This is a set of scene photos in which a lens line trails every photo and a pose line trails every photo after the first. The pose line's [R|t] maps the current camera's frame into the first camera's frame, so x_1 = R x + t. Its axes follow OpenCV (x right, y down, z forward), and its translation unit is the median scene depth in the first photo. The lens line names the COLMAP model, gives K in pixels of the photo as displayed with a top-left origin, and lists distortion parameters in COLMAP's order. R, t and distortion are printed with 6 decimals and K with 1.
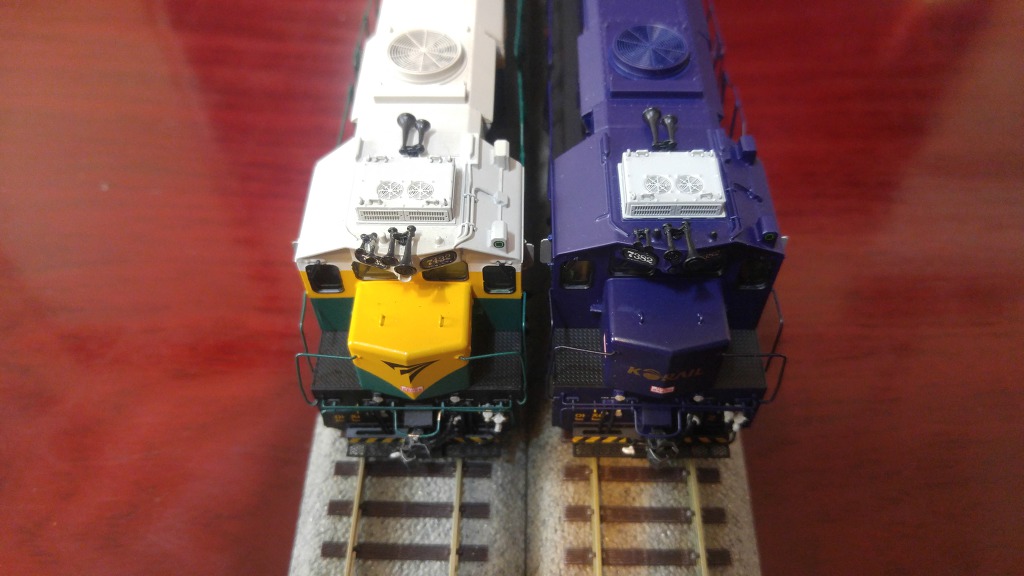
lens RADIAL K [[822.4, 0, 512.0], [0, 822.4, 288.0], [0, 0, 1]] dist [-0.001396, 0.001946]
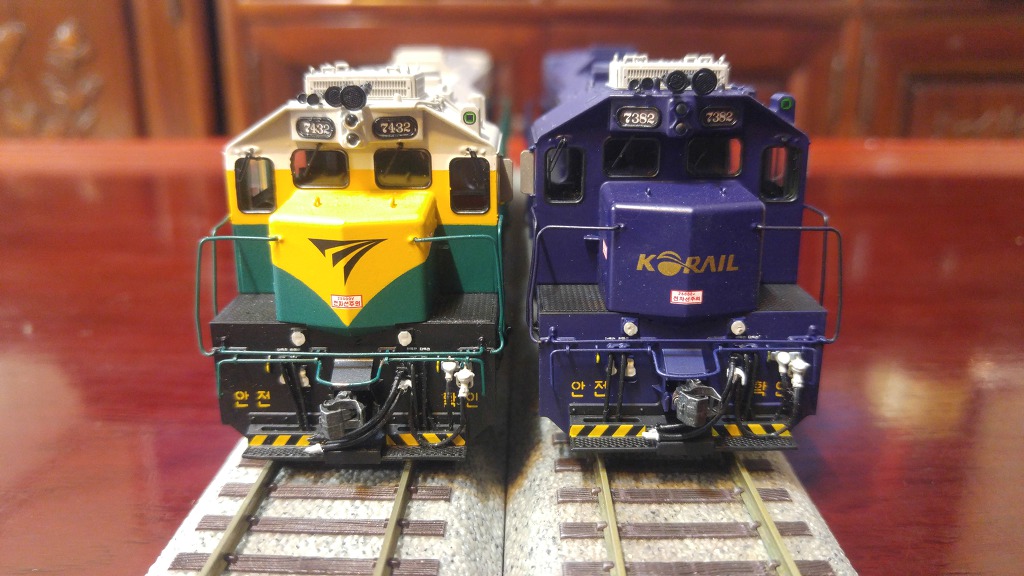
lens RADIAL K [[800.1, 0, 512.0], [0, 800.1, 288.0], [0, 0, 1]] dist [-0.006568, -0.002285]
pose [[0.999942, 0.005668, 0.009163, 0.018888], [0.000769, 0.810730, -0.585420, 0.508446], [-0.010746, 0.585393, 0.810678, 0.395794]]
